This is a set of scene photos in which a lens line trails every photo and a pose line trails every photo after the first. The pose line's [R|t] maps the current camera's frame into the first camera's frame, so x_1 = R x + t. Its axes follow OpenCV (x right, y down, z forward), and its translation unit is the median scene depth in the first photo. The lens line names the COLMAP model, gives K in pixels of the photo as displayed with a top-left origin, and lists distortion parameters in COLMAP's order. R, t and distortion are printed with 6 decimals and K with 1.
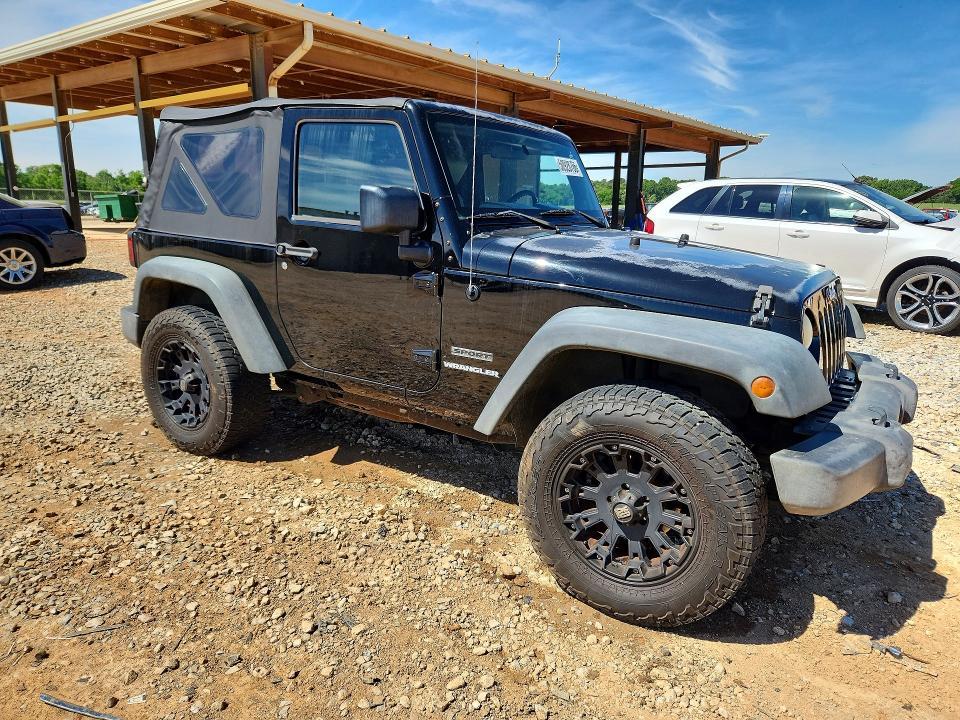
lens RADIAL K [[688.7, 0, 480.0], [0, 688.7, 360.0], [0, 0, 1]] dist [0.000656, 0.000460]
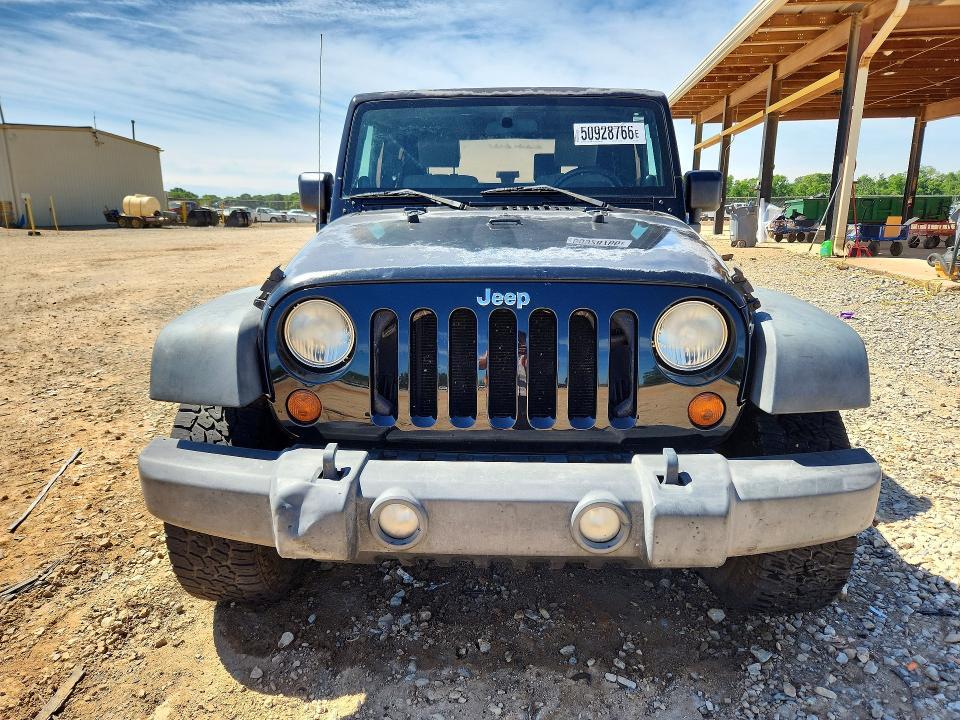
lens RADIAL K [[676.8, 0, 480.0], [0, 676.8, 360.0], [0, 0, 1]] dist [0.003751, 0.001886]
pose [[0.489286, 0.165244, -0.856326, 0.264675], [-0.171237, 0.980976, 0.091457, -0.022749], [0.855147, 0.101886, 0.508274, 0.169292]]
